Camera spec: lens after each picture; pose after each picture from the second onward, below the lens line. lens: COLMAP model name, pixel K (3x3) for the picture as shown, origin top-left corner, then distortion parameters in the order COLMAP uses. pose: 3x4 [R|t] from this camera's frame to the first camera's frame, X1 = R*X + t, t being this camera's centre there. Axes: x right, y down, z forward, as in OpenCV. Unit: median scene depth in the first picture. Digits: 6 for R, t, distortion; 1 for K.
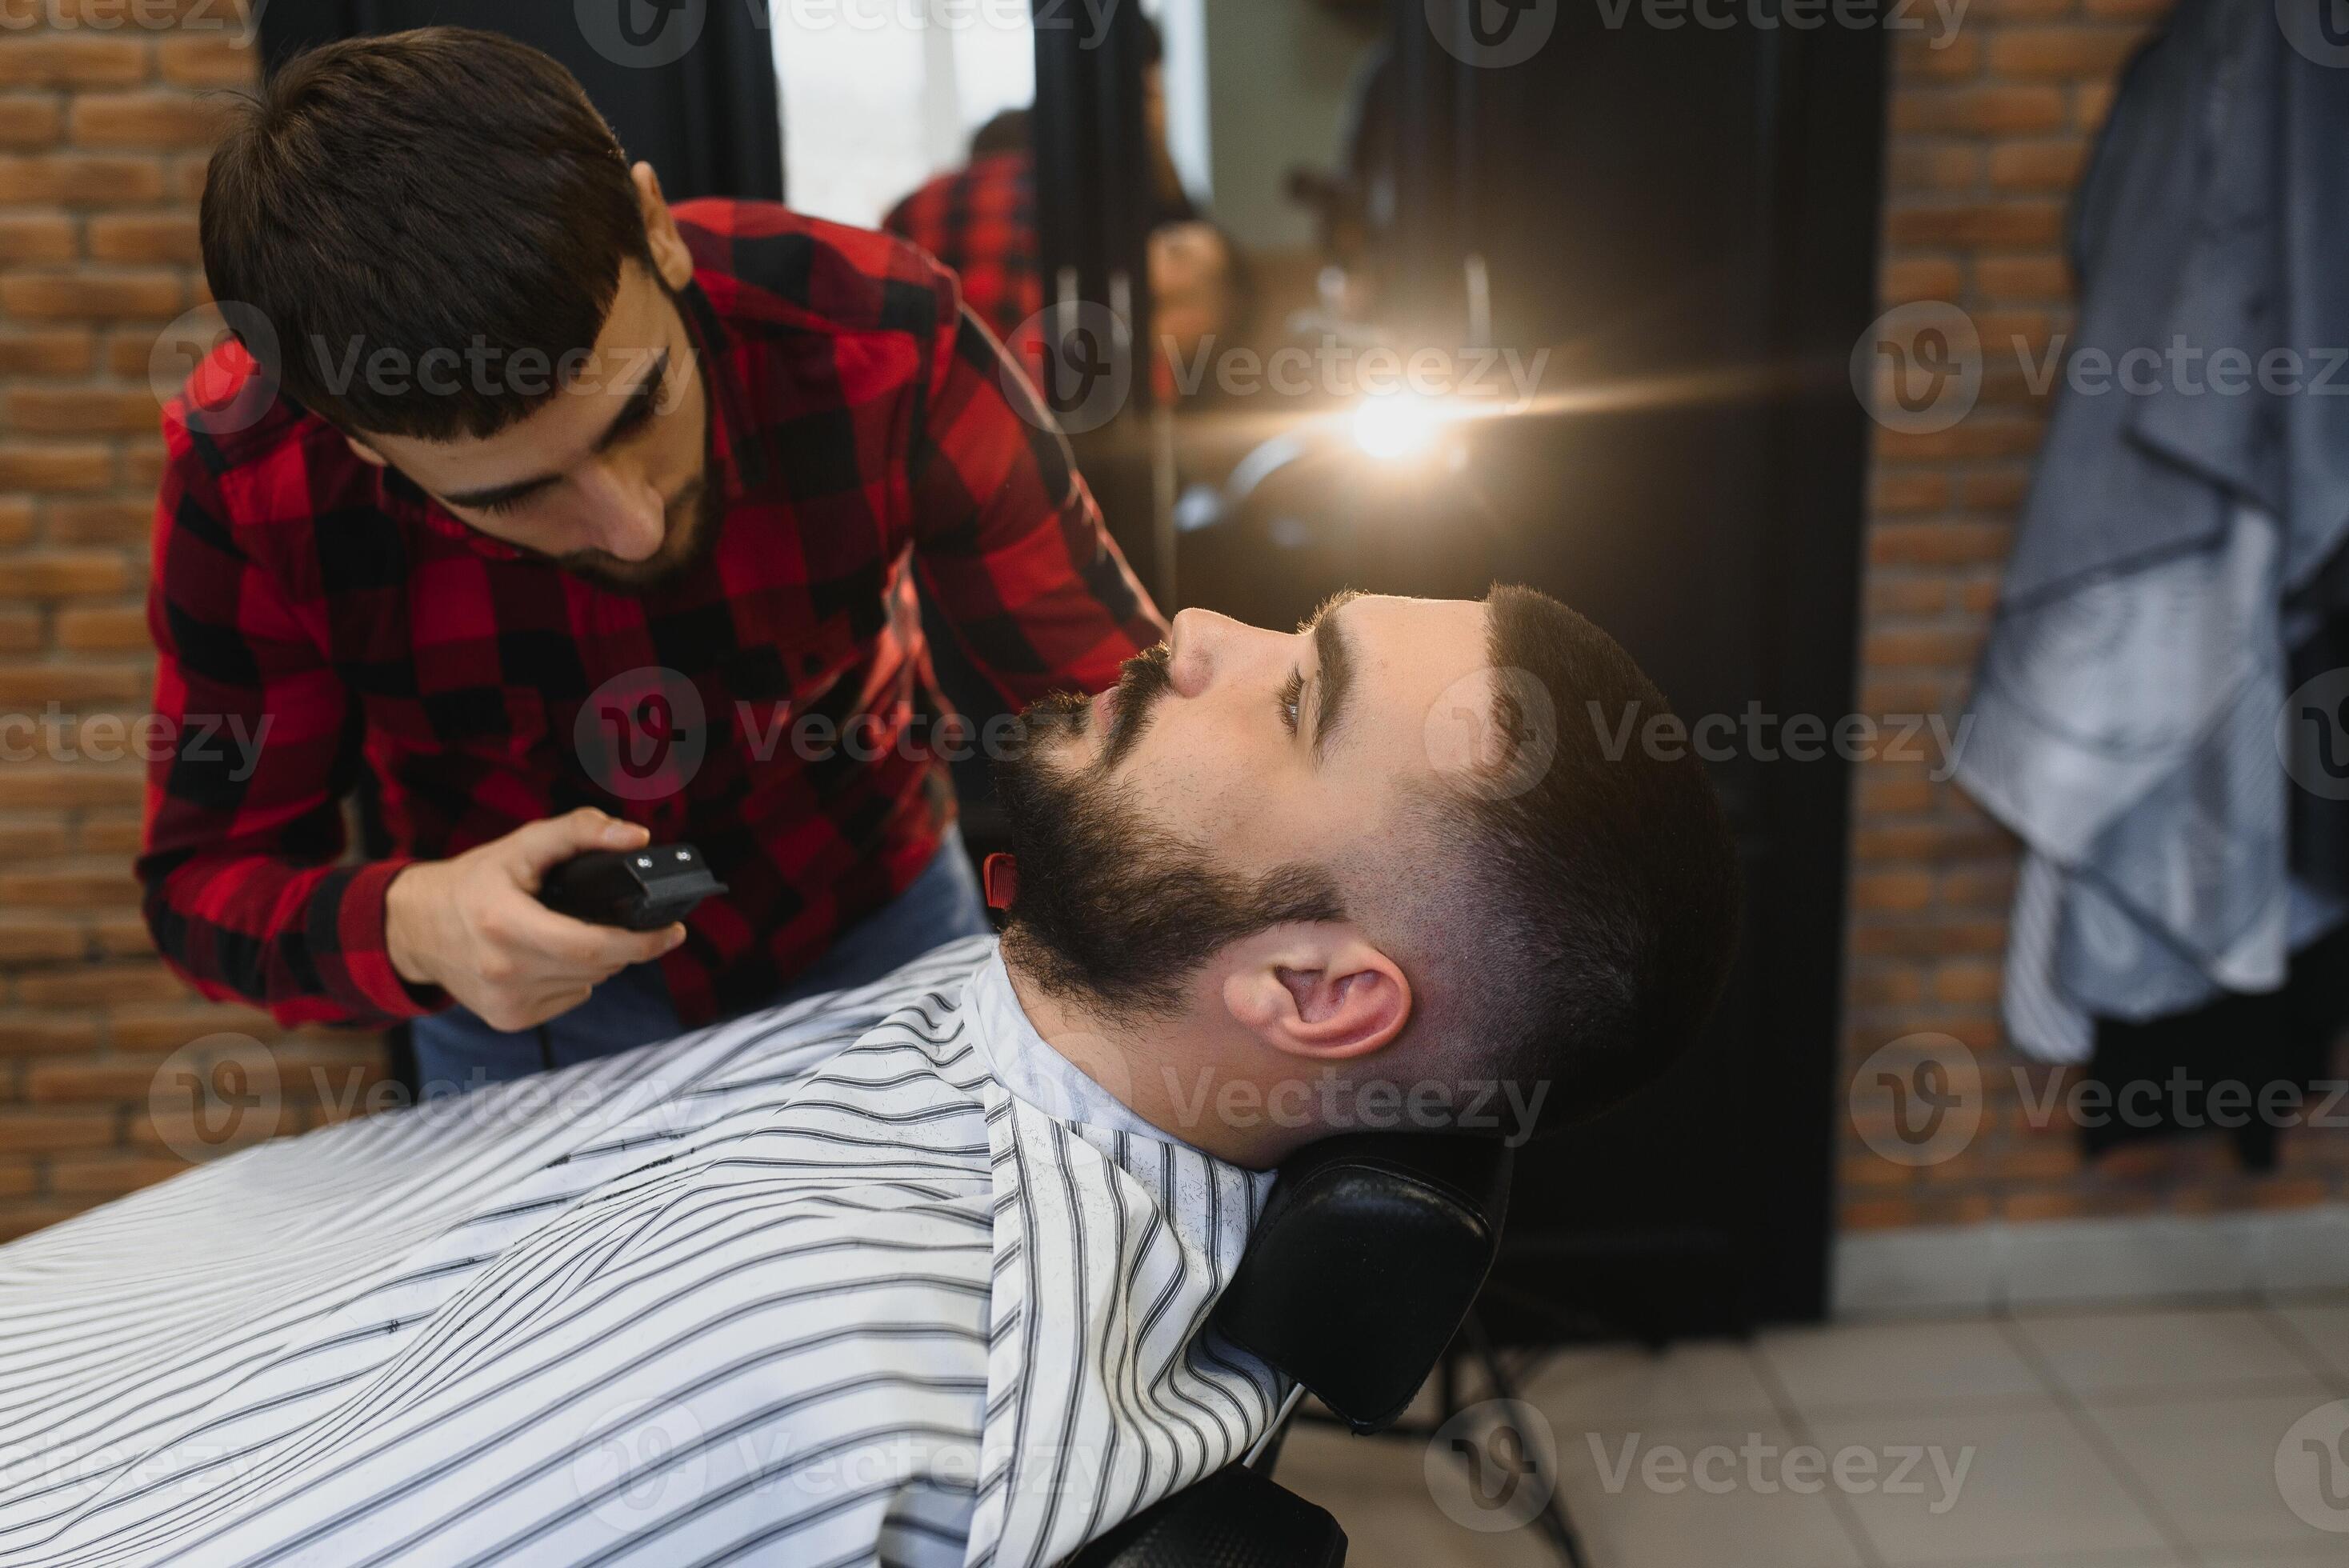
lens RADIAL K [[2412.4, 0, 1174.5], [0, 2412.4, 784.0], [0, 0, 1]] dist [-0.015336, 0.008739]
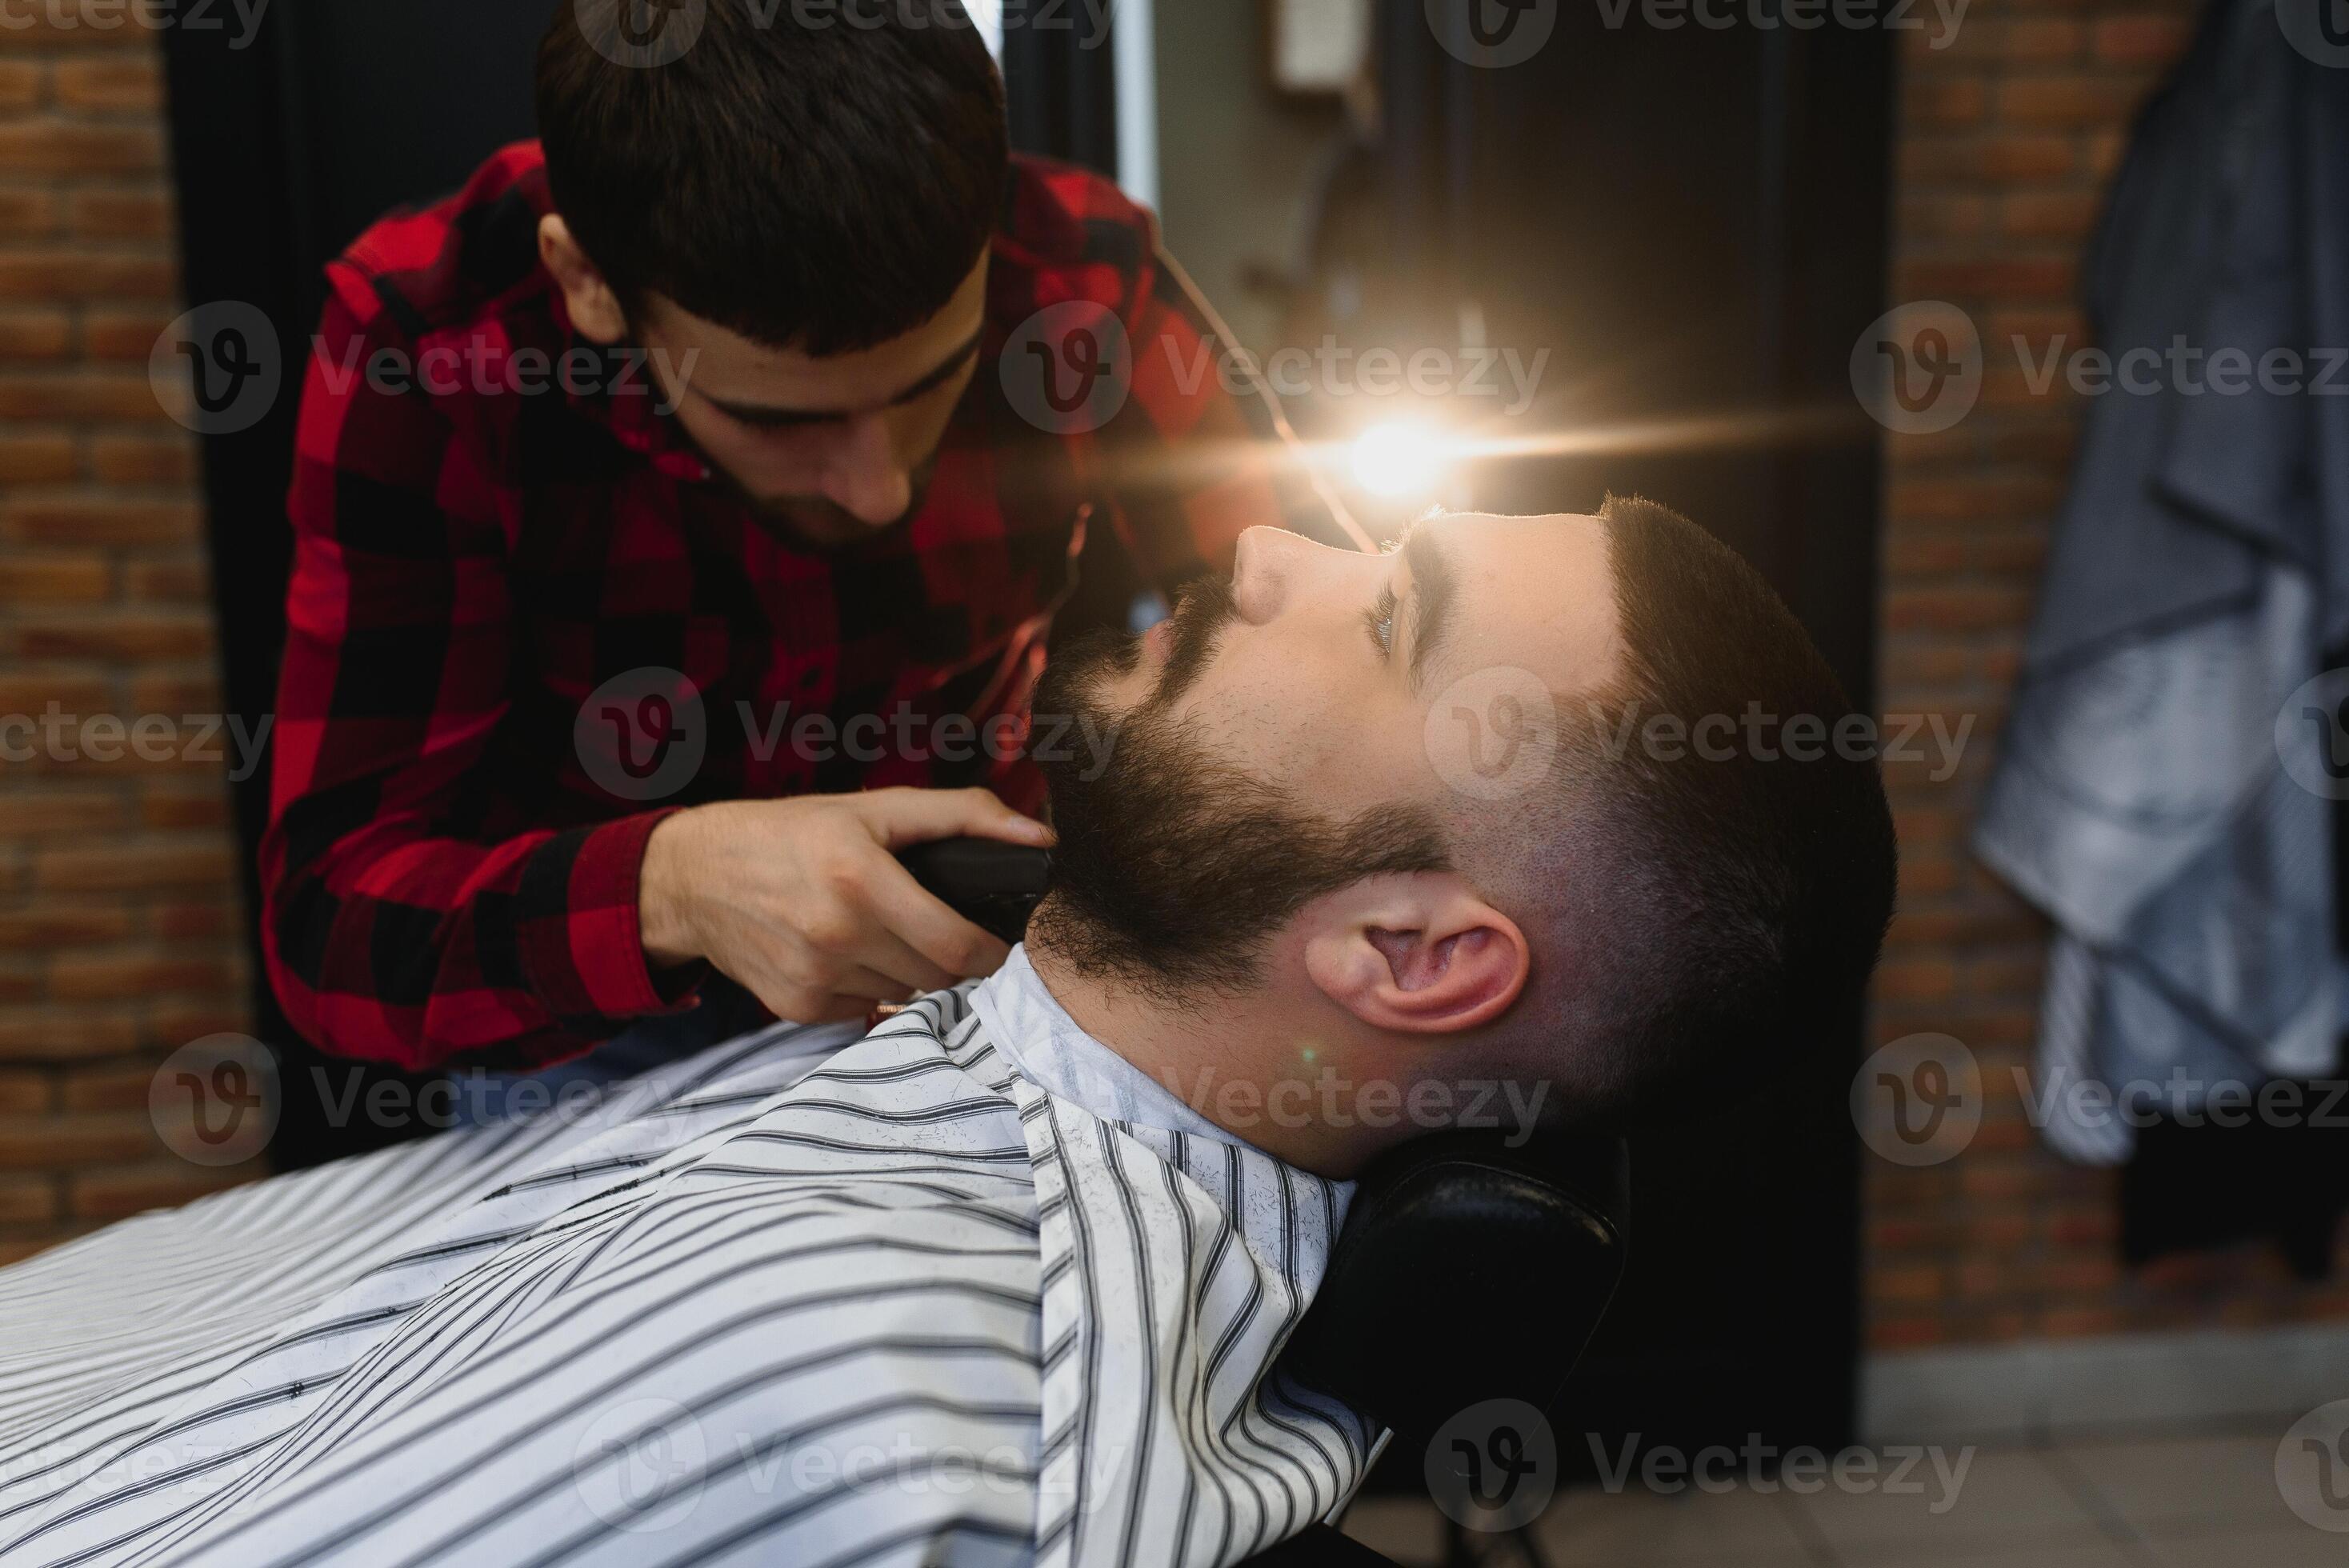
lens RADIAL K [[2412.4, 0, 1174.5], [0, 2412.4, 784.0], [0, 0, 1]] dist [-0.015336, 0.008739]
pose [[0.998810, 0.004020, 0.048599, -0.066198], [0.000345, 0.995989, -0.089476, 0.099419], [-0.048764, 0.089386, 0.994803, 0.145187]]
